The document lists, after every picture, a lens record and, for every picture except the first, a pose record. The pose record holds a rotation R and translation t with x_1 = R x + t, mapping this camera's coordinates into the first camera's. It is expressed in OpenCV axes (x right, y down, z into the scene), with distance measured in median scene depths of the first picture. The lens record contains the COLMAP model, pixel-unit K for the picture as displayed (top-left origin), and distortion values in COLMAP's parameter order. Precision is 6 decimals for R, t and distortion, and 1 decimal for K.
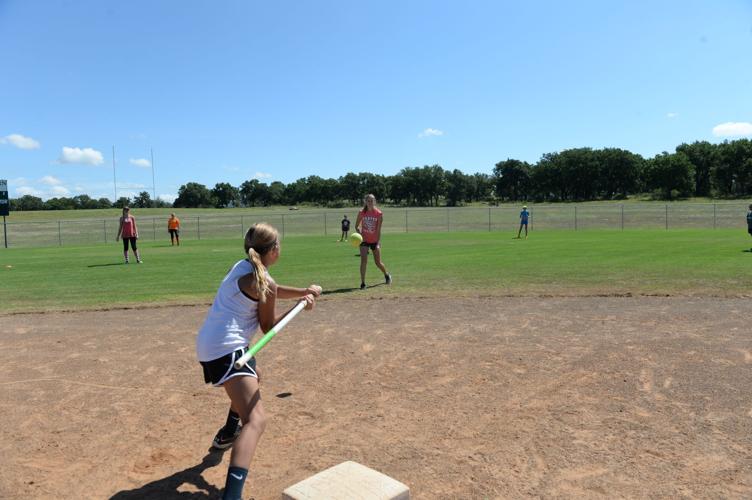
lens RADIAL K [[512.1, 0, 376.3], [0, 512.1, 240.8], [0, 0, 1]] dist [-0.047544, -0.001373]
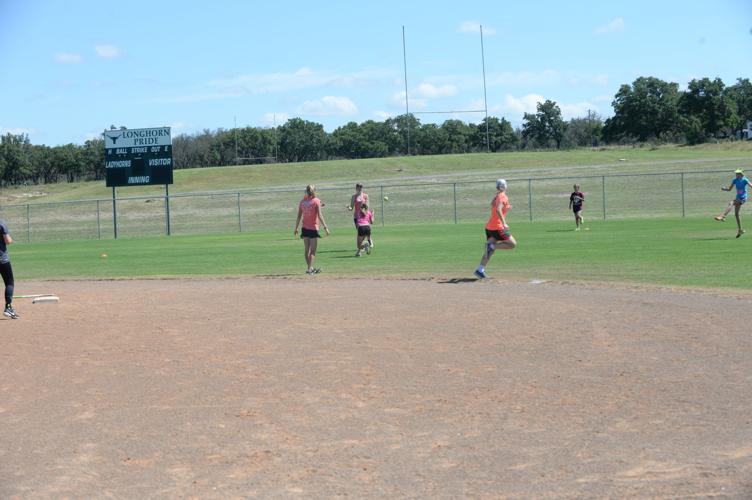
lens RADIAL K [[1484.0, 0, 376.0], [0, 1484.0, 250.0], [0, 0, 1]] dist [-0.355703, -0.051225]
pose [[0.840426, 0.016194, -0.541684, 0.154935], [-0.006787, 0.999790, 0.019360, -0.001812], [0.541883, -0.012594, 0.840360, -0.133472]]
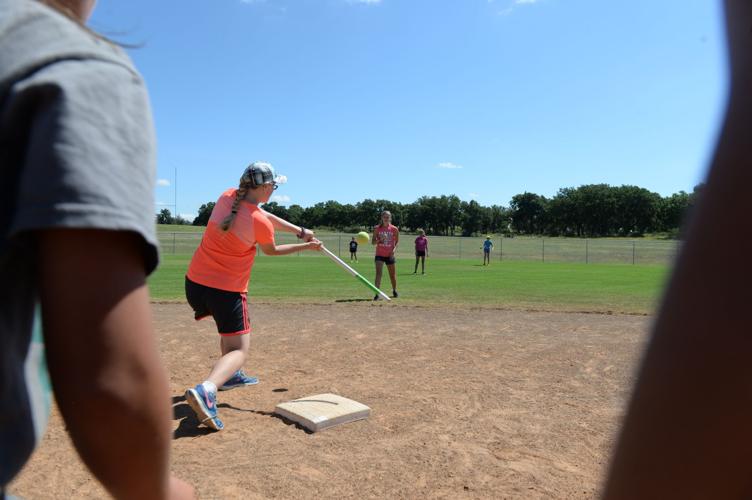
lens RADIAL K [[512.1, 0, 376.3], [0, 512.1, 240.8], [0, 0, 1]] dist [-0.047544, -0.001373]
pose [[0.998452, 0.045590, -0.031861, 0.002036], [-0.047240, 0.997470, -0.053120, 0.002385], [0.029359, 0.054543, 0.998080, -0.007027]]
